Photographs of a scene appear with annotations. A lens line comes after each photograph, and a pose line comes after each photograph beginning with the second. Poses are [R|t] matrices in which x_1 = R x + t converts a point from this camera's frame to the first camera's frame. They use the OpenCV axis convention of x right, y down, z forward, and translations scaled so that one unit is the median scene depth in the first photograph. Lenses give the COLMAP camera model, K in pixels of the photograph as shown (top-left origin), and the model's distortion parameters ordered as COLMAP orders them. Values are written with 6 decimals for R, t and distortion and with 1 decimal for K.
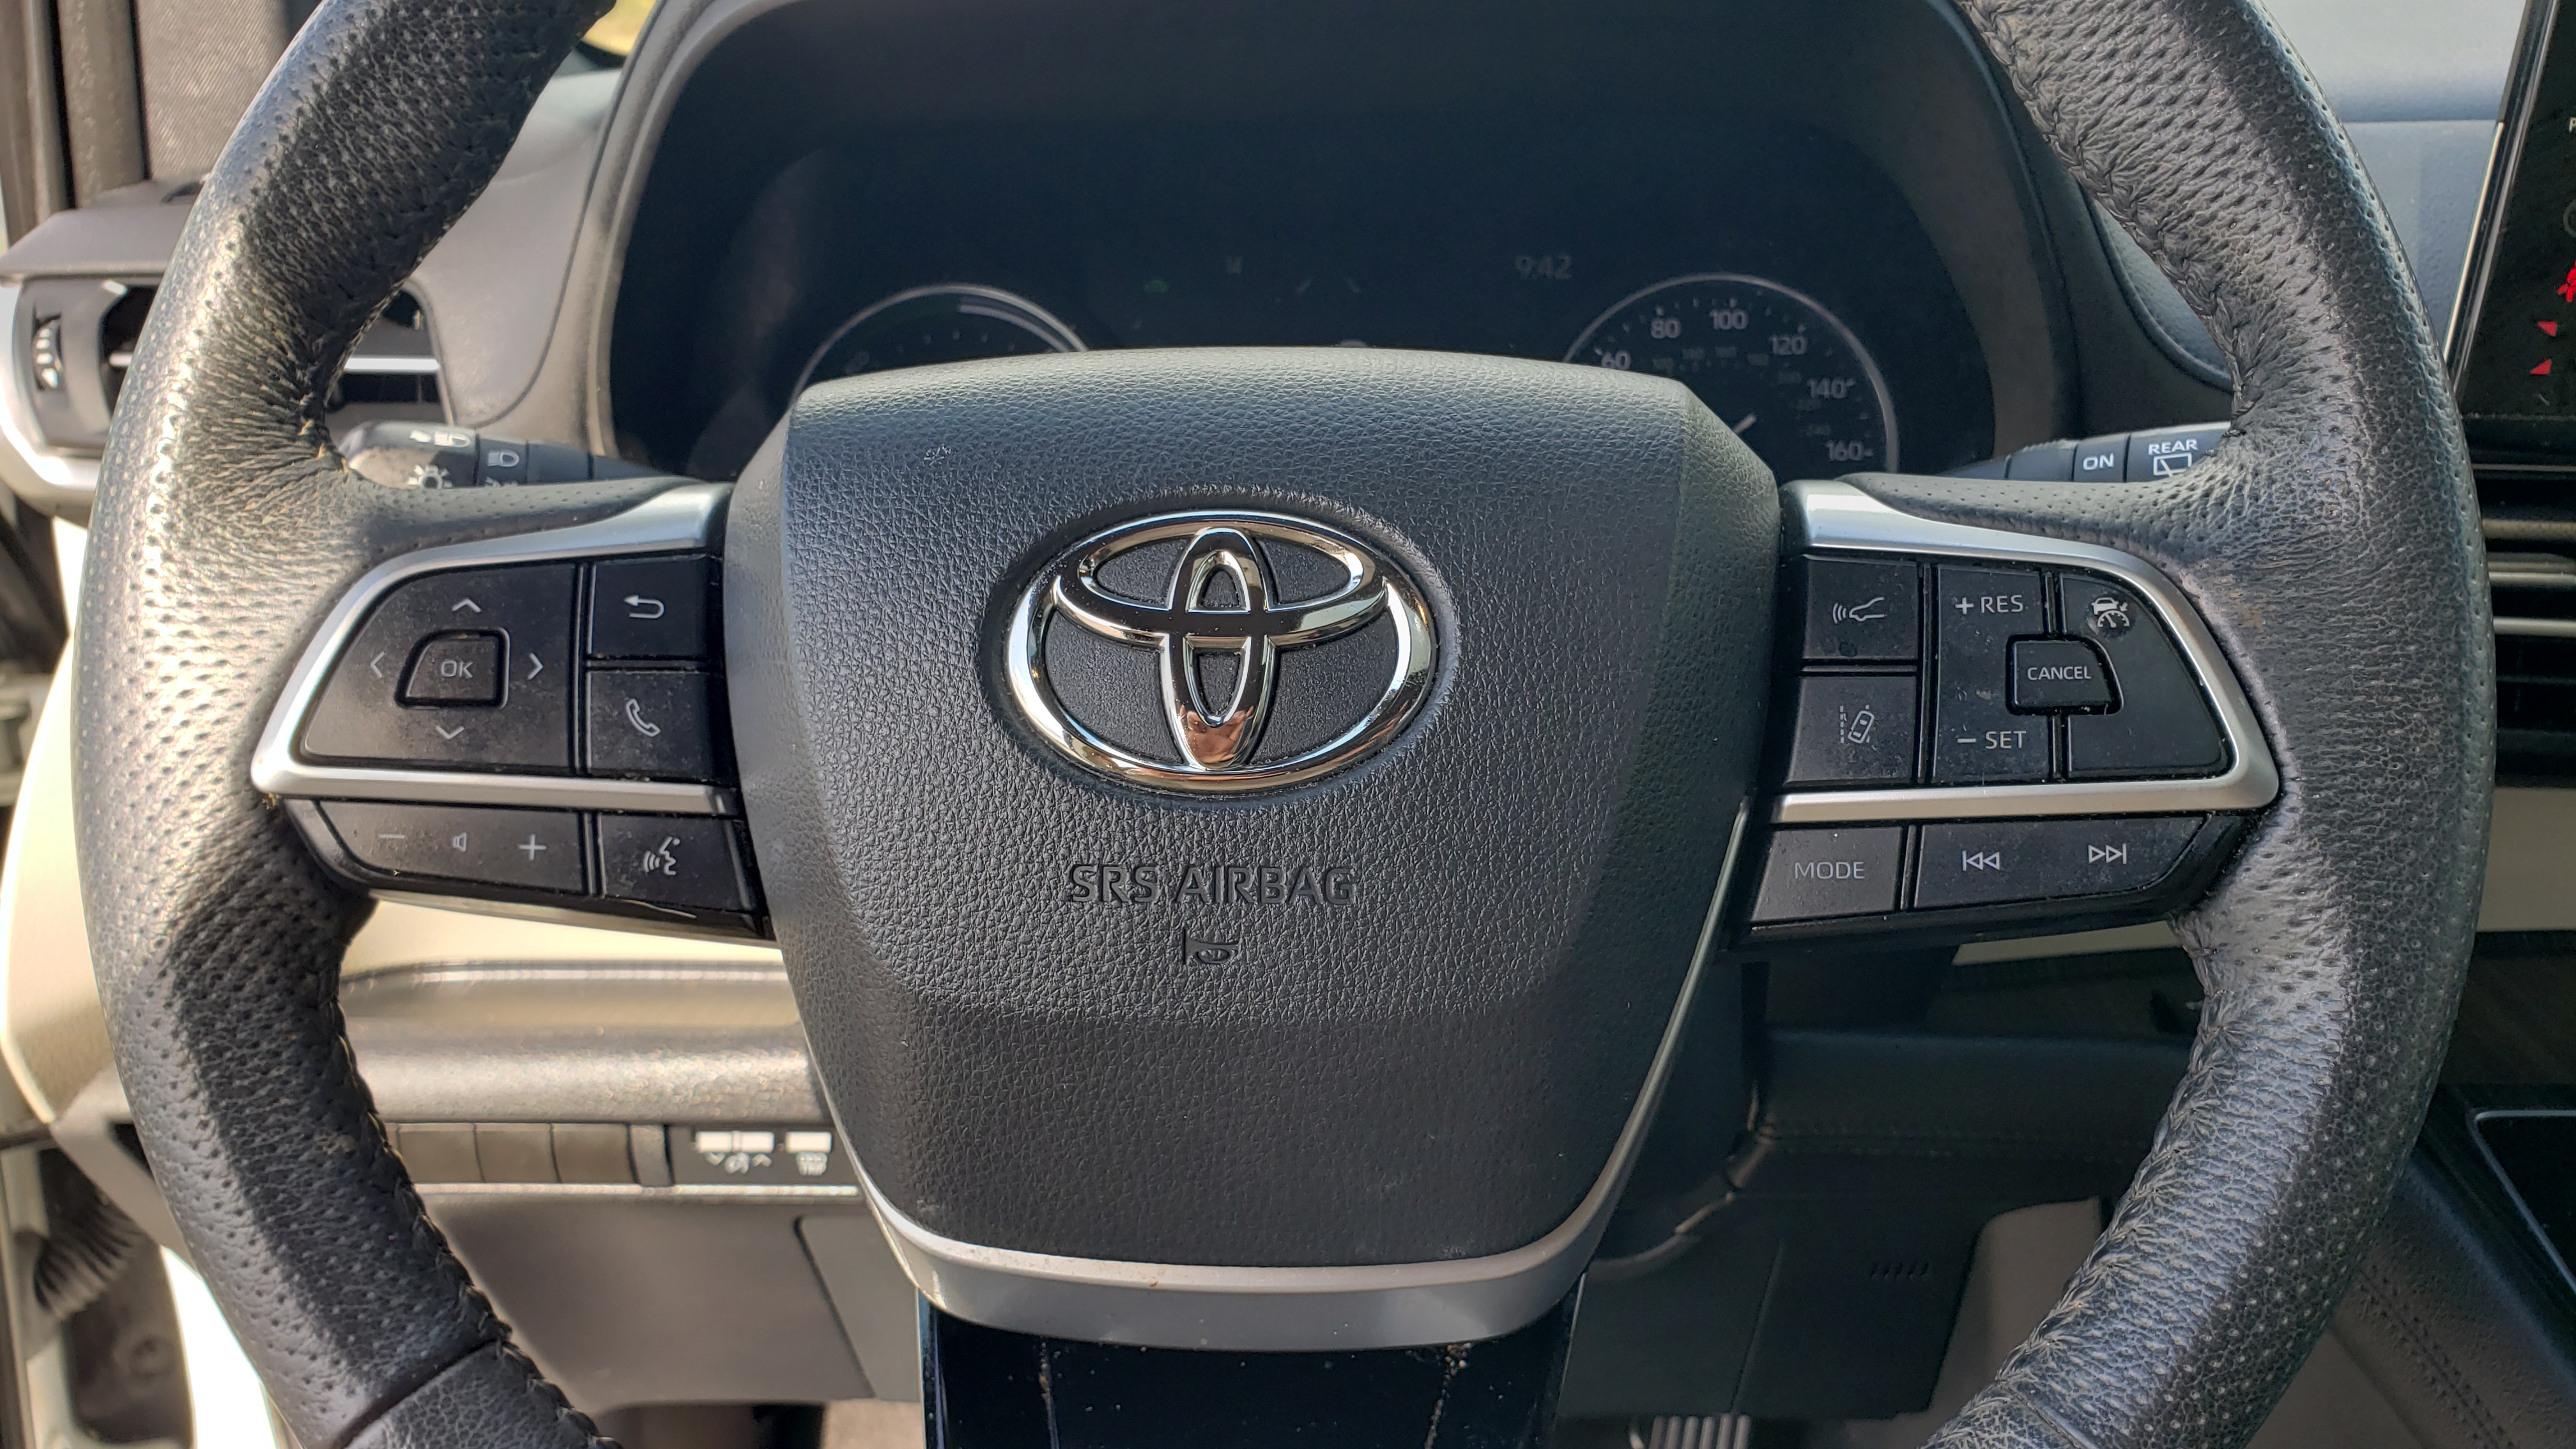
lens RADIAL K [[1990.9, 0, 1267.1], [0, 1990.9, 723.7], [0, 0, 1]] dist [0.004100, 0.016043]
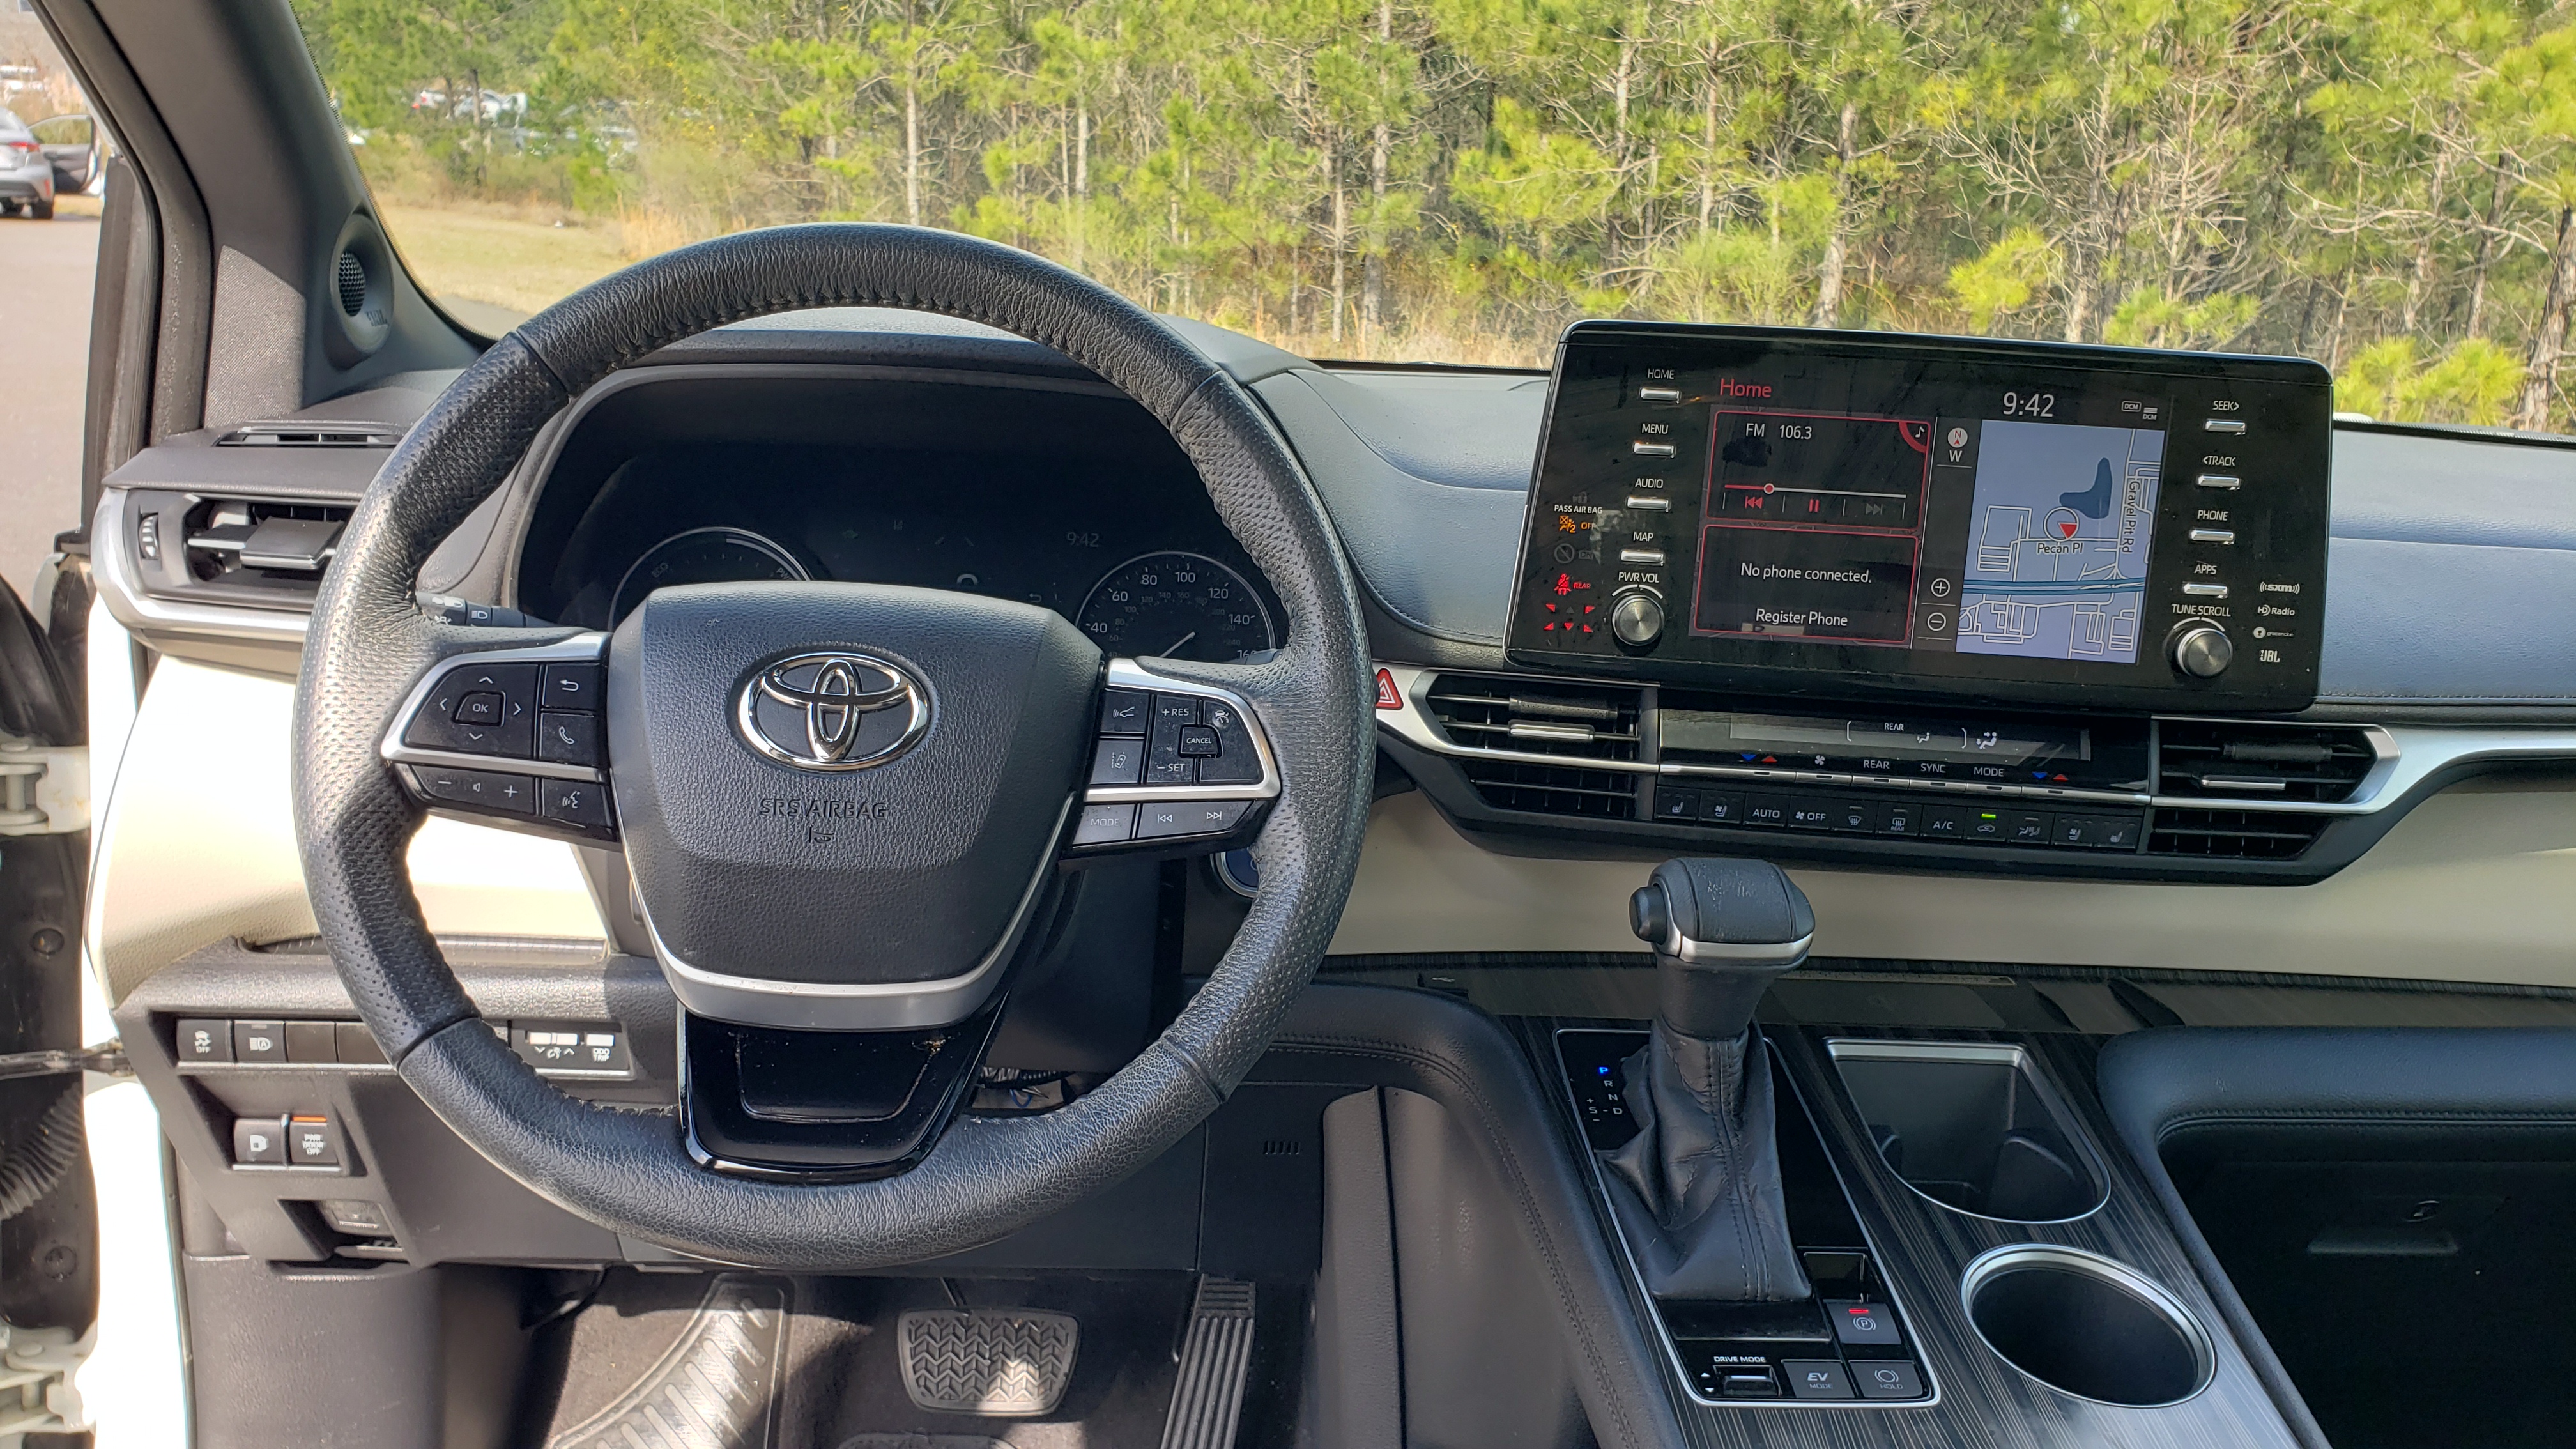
lens RADIAL K [[1990.9, 0, 1304.7], [0, 1990.9, 727.6], [0, 0, 1]] dist [0.004100, 0.016043]
pose [[0.989555, 0.046656, 0.136399, 0.189221], [-0.032526, 0.994040, -0.104050, 0.191505], [-0.140440, 0.098527, 0.985175, -1.273412]]
